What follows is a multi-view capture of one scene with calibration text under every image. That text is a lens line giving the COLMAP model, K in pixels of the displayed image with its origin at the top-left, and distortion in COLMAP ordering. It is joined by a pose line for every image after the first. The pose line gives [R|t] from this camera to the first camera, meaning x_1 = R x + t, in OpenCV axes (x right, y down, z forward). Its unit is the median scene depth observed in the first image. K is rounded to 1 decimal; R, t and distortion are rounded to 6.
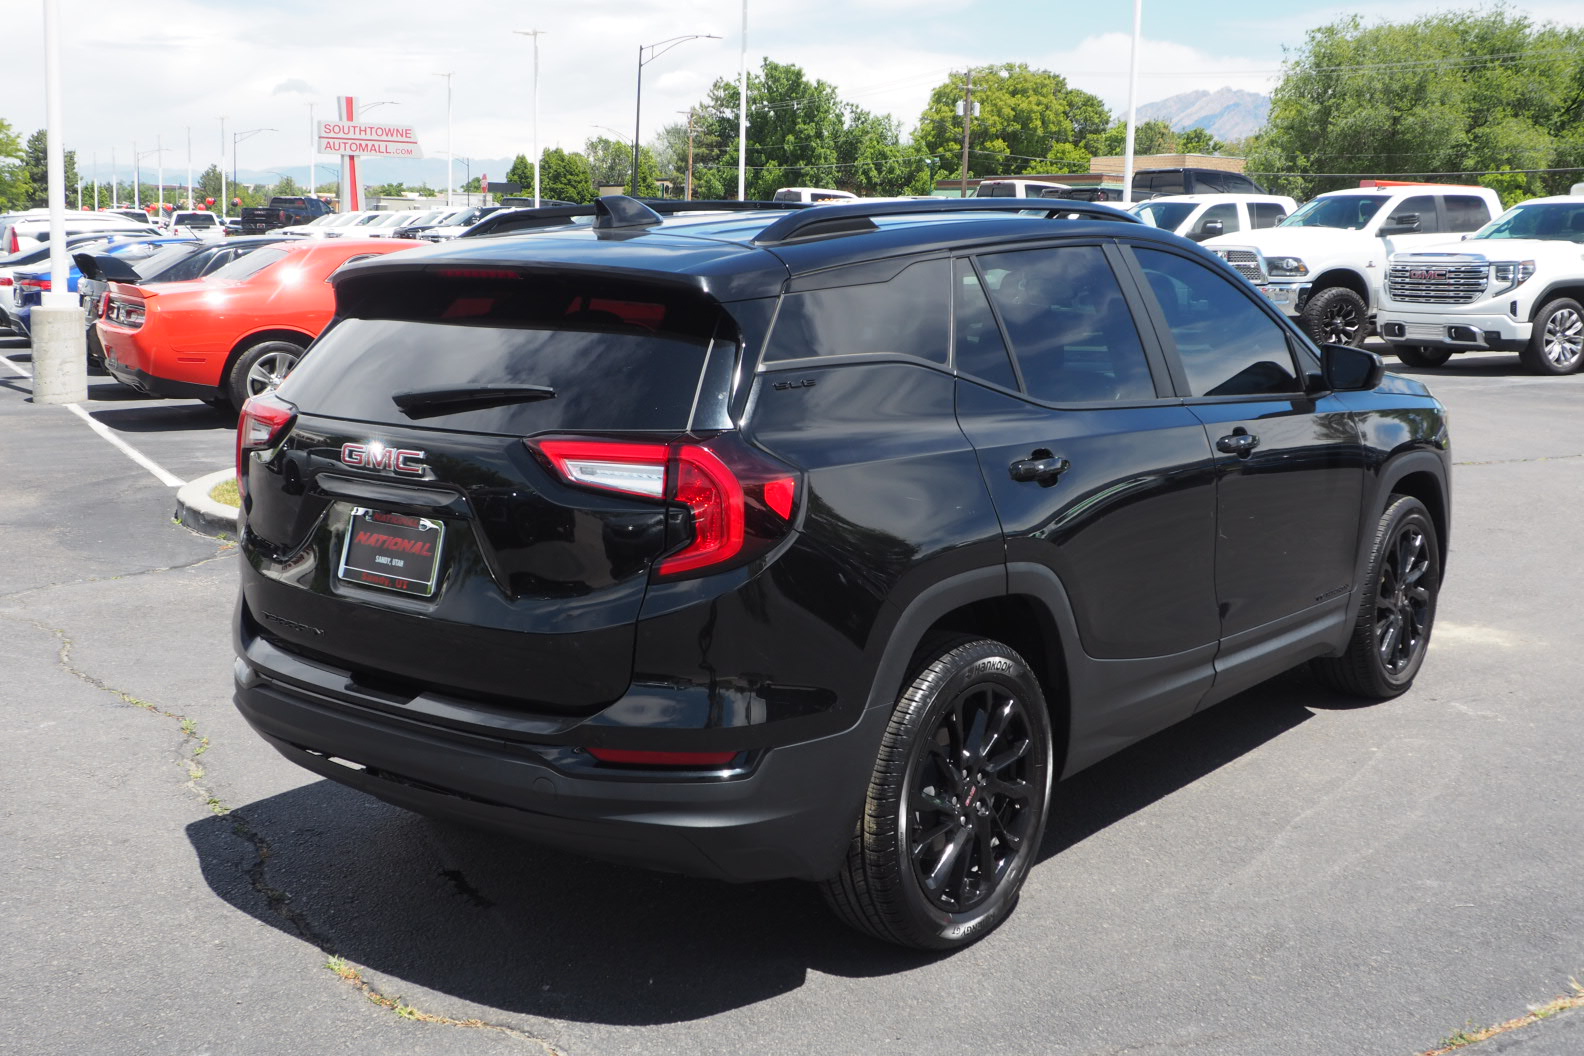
lens RADIAL K [[1735.3, 0, 783.4], [0, 1735.3, 540.3], [0, 0, 1]] dist [0.001607, 0.000000]
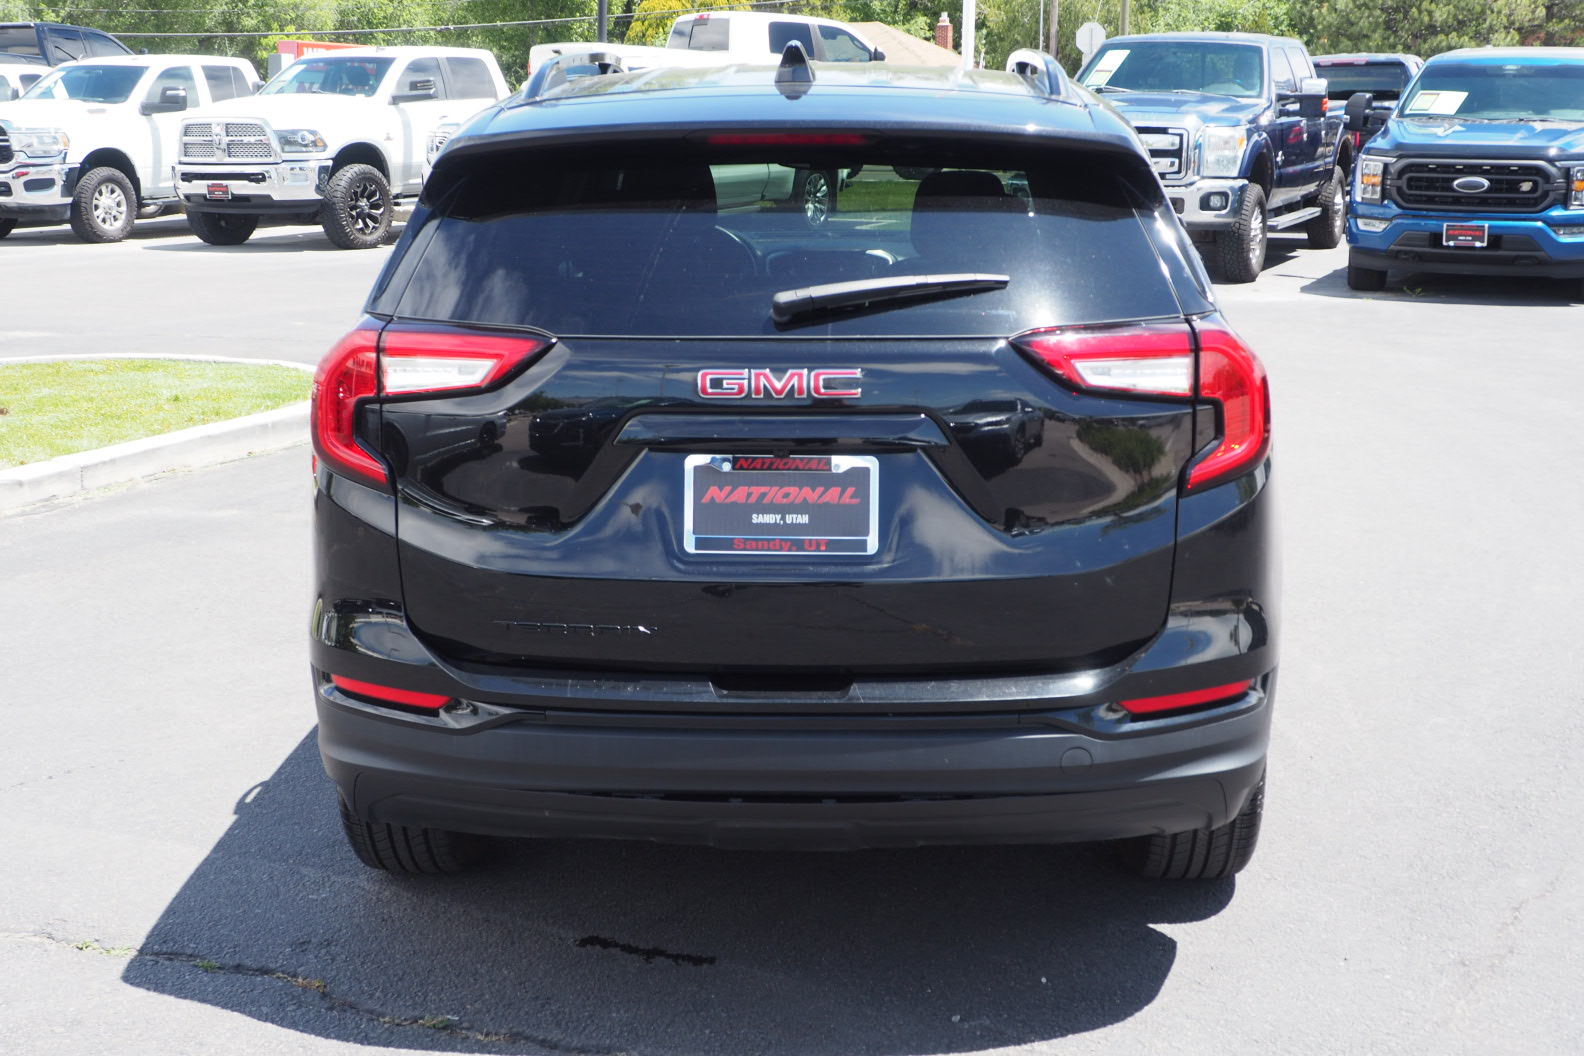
lens RADIAL K [[2073.3, 0, 777.3], [0, 2073.3, 522.2], [0, 0, 1]] dist [0.001942, 0.000000]
pose [[0.814688, -0.122784, 0.566752, -0.128966], [0.109446, 0.992319, 0.057657, -0.006799], [-0.569478, 0.015056, 0.821869, 0.043649]]
